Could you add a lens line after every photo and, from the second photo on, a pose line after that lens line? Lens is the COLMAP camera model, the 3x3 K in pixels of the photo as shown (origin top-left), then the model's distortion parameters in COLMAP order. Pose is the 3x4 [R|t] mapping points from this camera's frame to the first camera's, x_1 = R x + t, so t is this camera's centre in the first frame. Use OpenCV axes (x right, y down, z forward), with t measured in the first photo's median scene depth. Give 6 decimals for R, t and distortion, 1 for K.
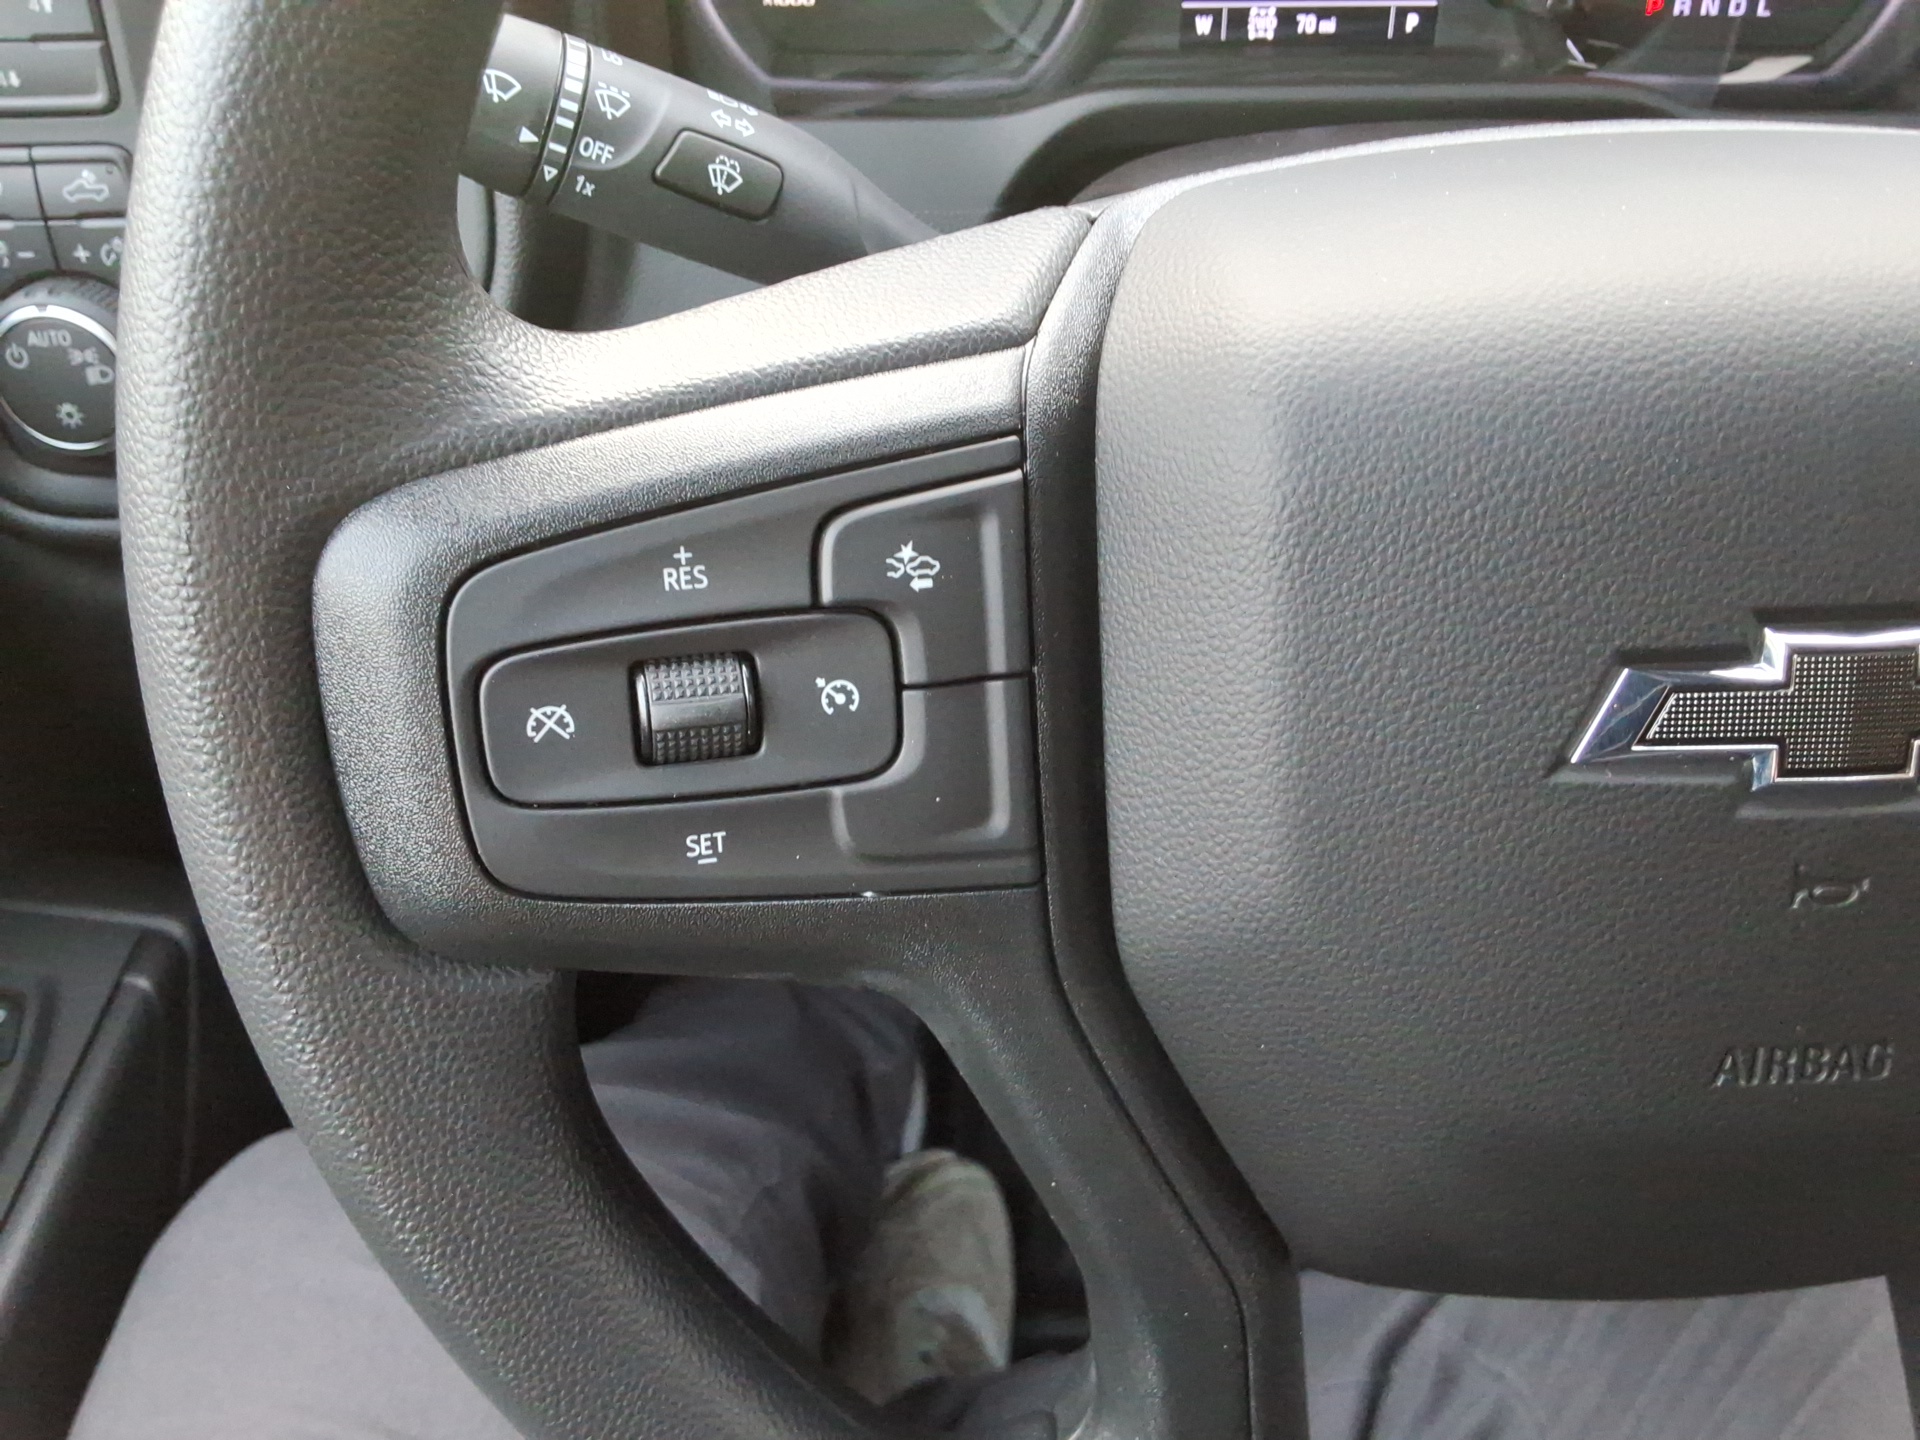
lens RADIAL K [[1559.0, 0, 983.7], [0, 1559.0, 695.5], [0, 0, 1]] dist [0.128138, -0.221746]
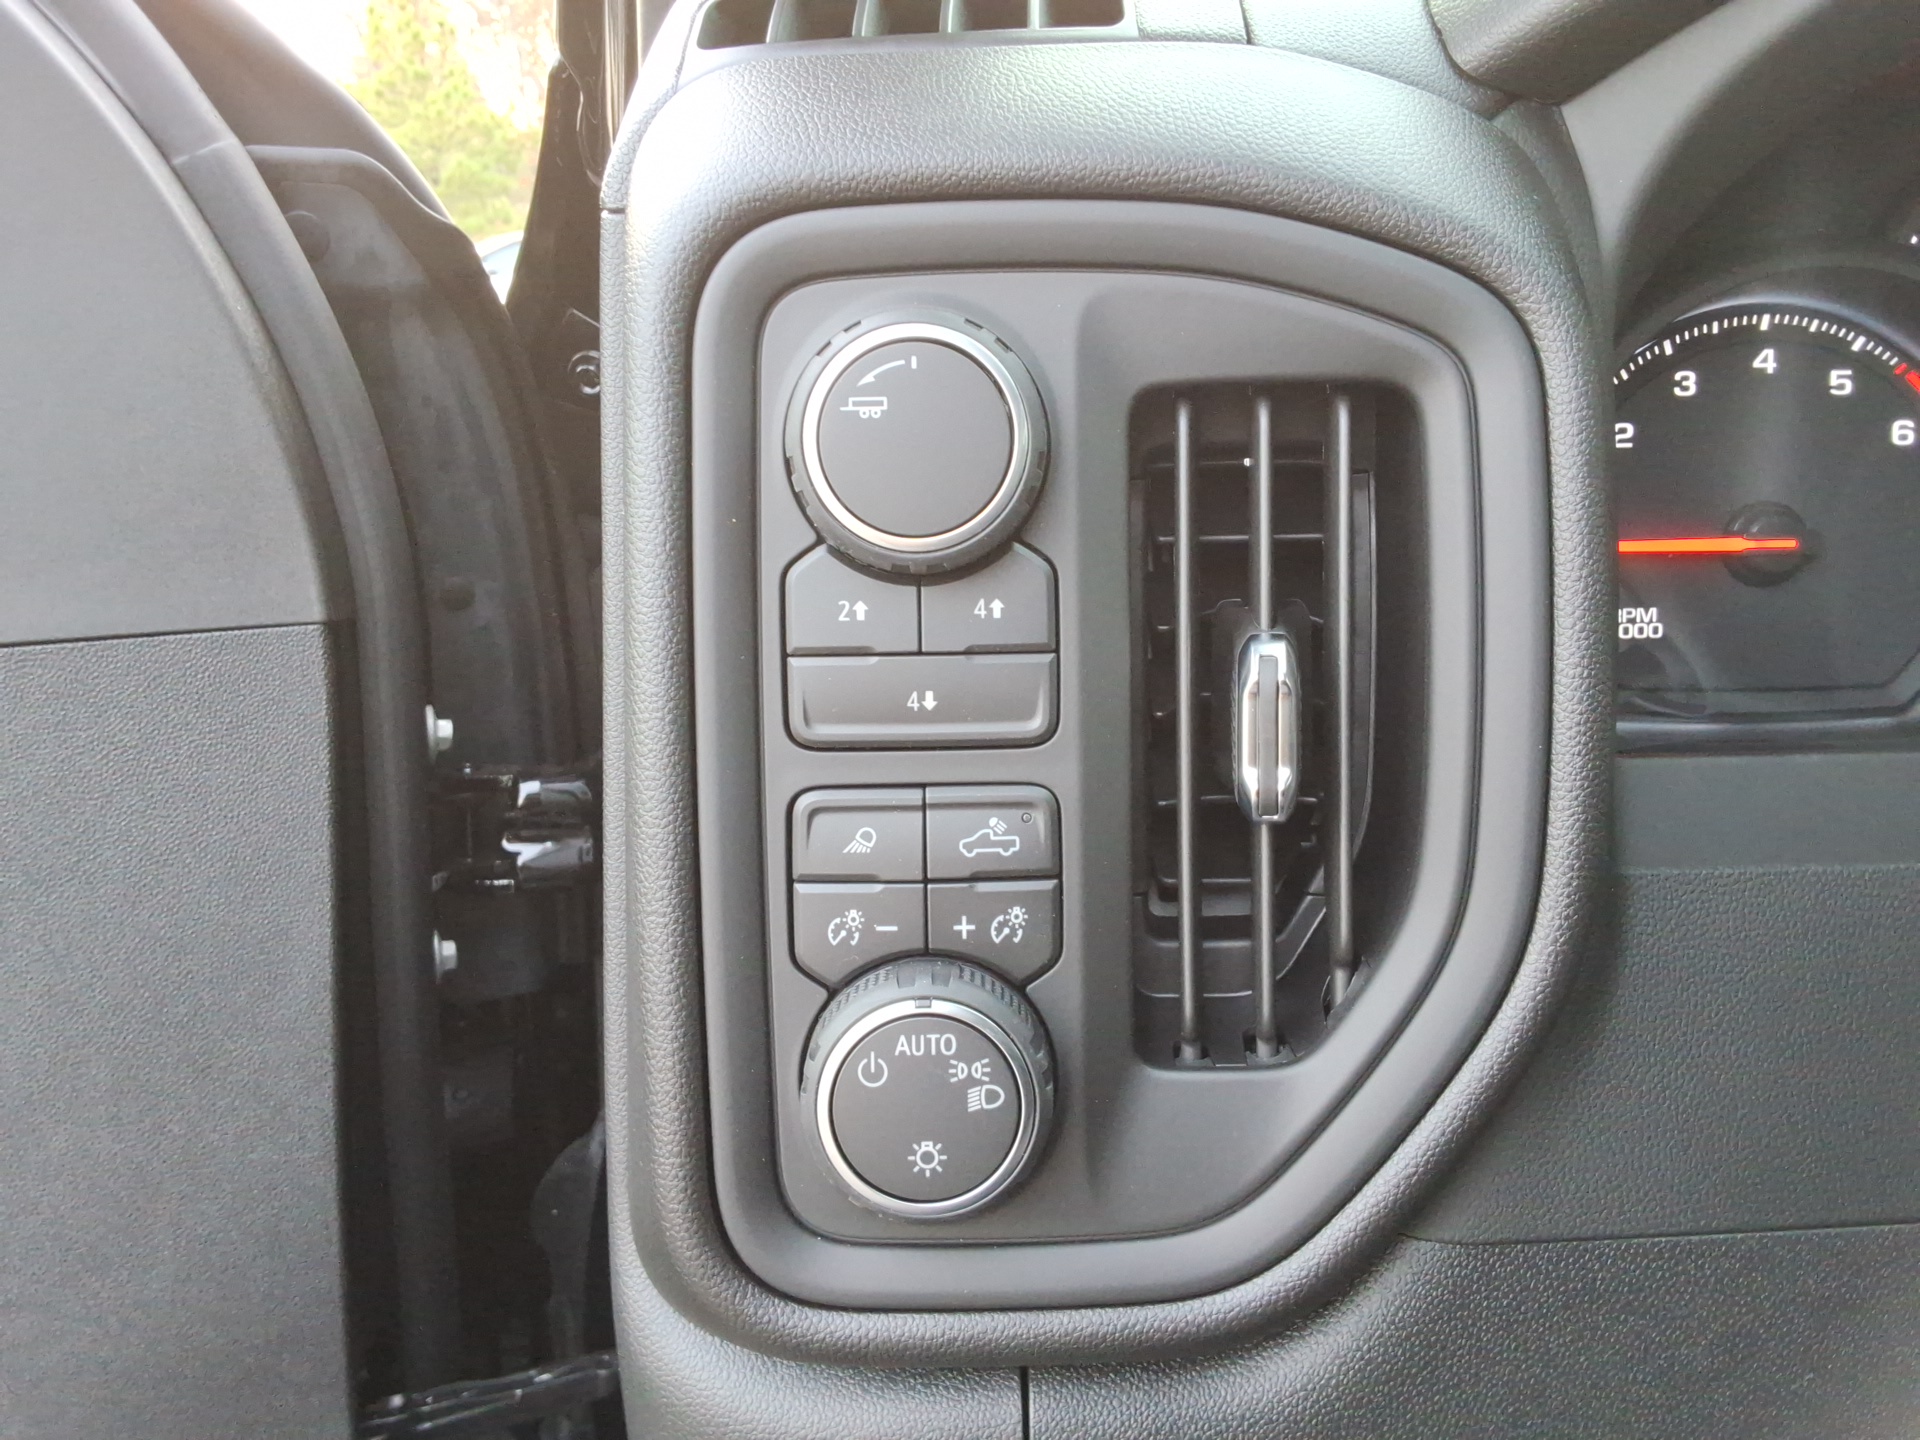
lens RADIAL K [[1559.0, 0, 983.7], [0, 1559.0, 695.5], [0, 0, 1]] dist [0.128138, -0.221746]
pose [[0.999744, -0.014964, -0.016999, -1.058865], [0.006478, 0.908190, -0.418508, -0.142629], [0.021701, 0.418291, 0.908054, 0.577410]]
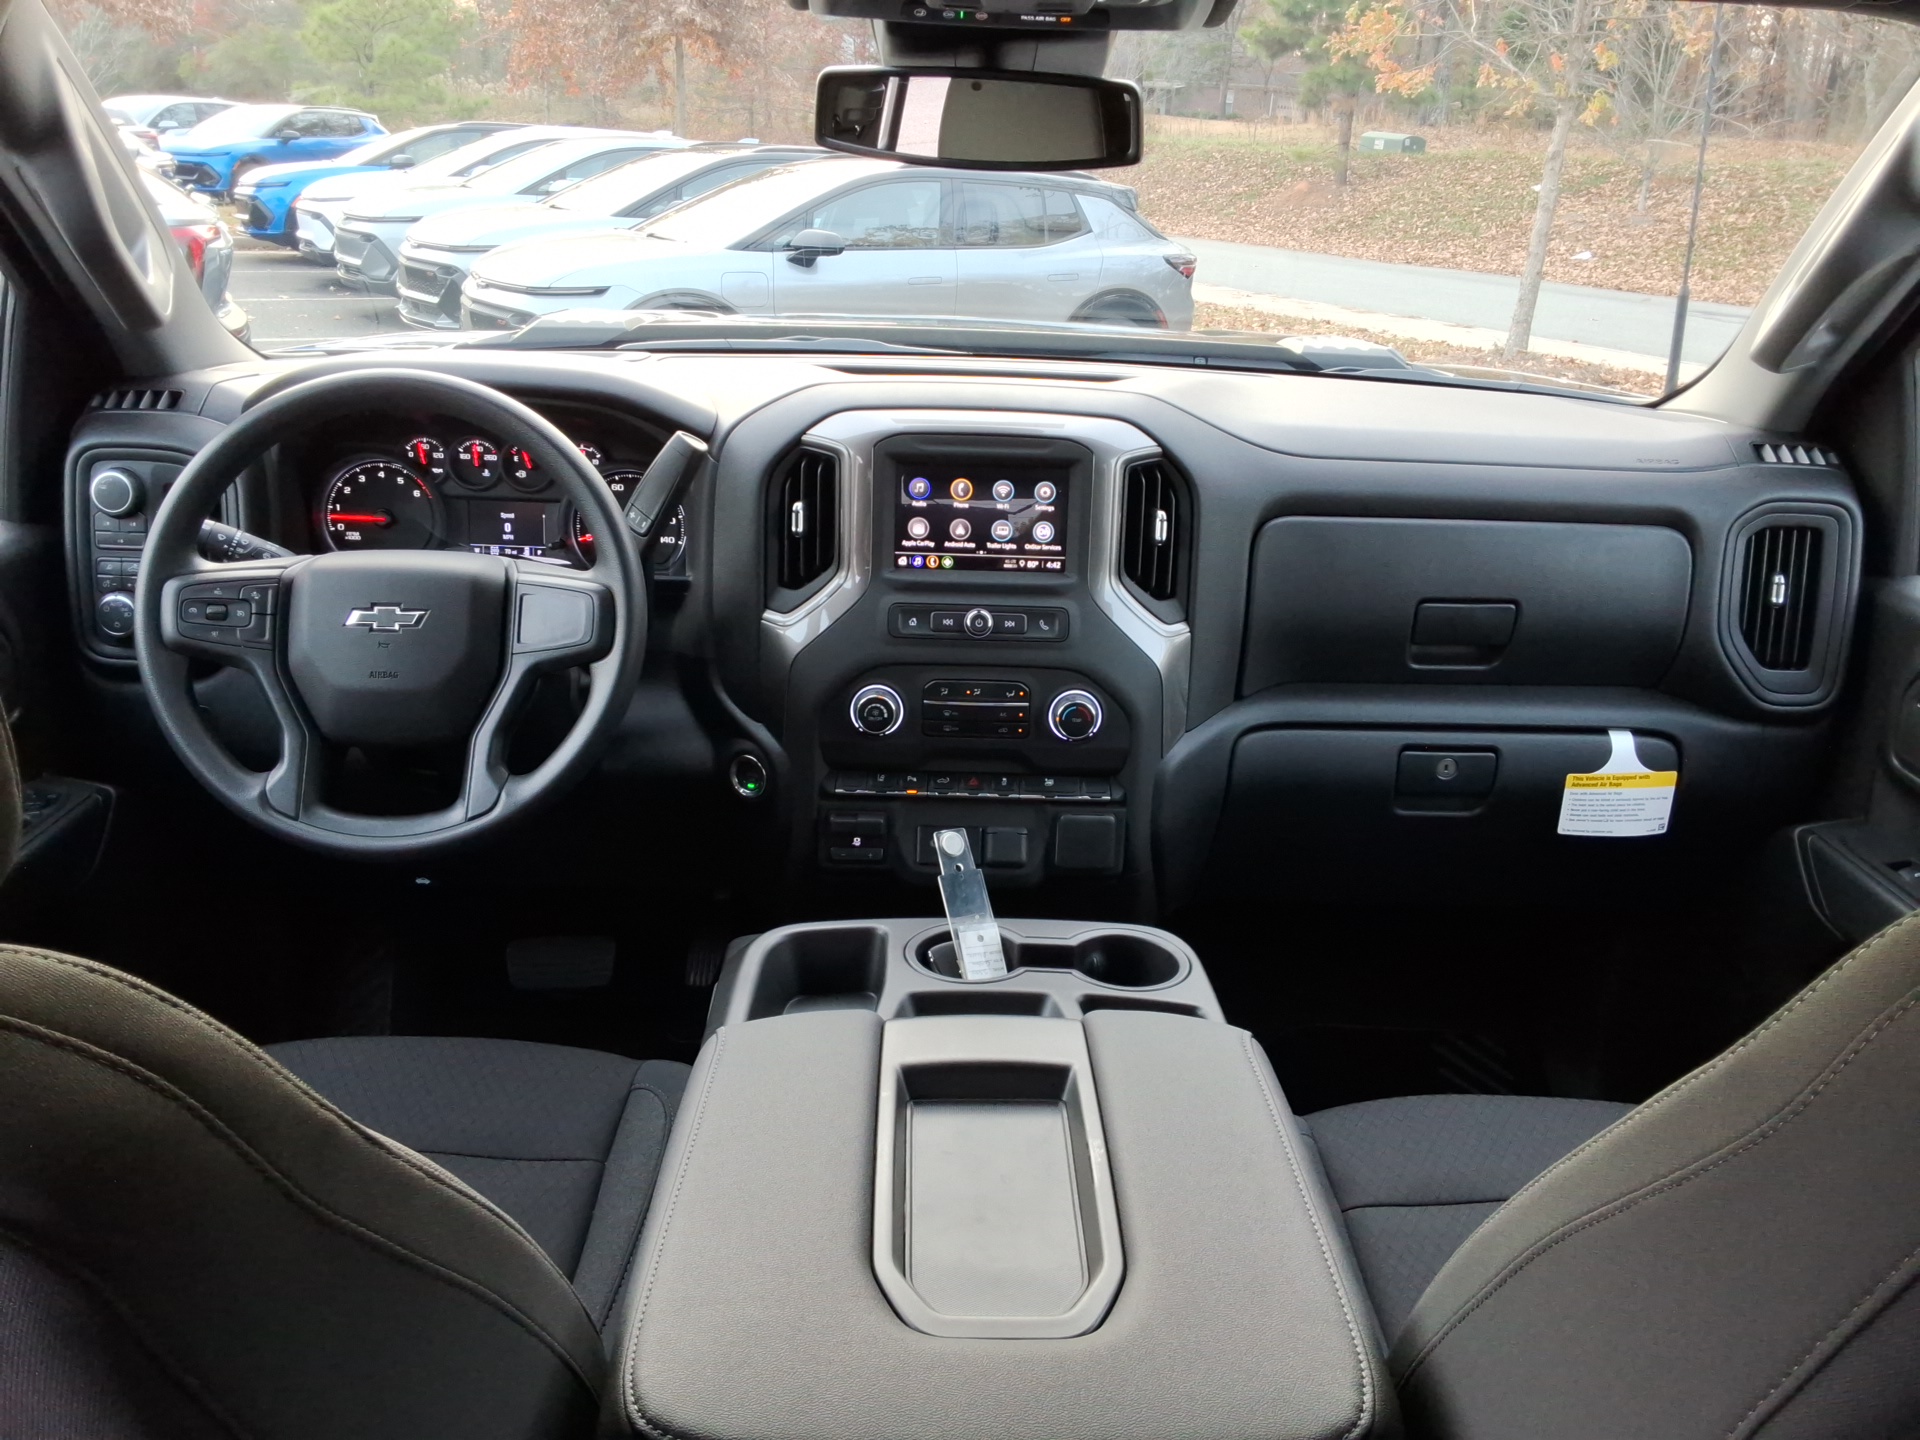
lens RADIAL K [[1531.6, 0, 974.8], [0, 1531.6, 700.4], [0, 0, 1]] dist [0.129992, -0.209574]
pose [[0.999109, 0.037228, 0.019860, 2.751397], [-0.027675, 0.933478, -0.357565, 2.489531], [-0.031850, 0.356697, 0.933677, -4.863086]]
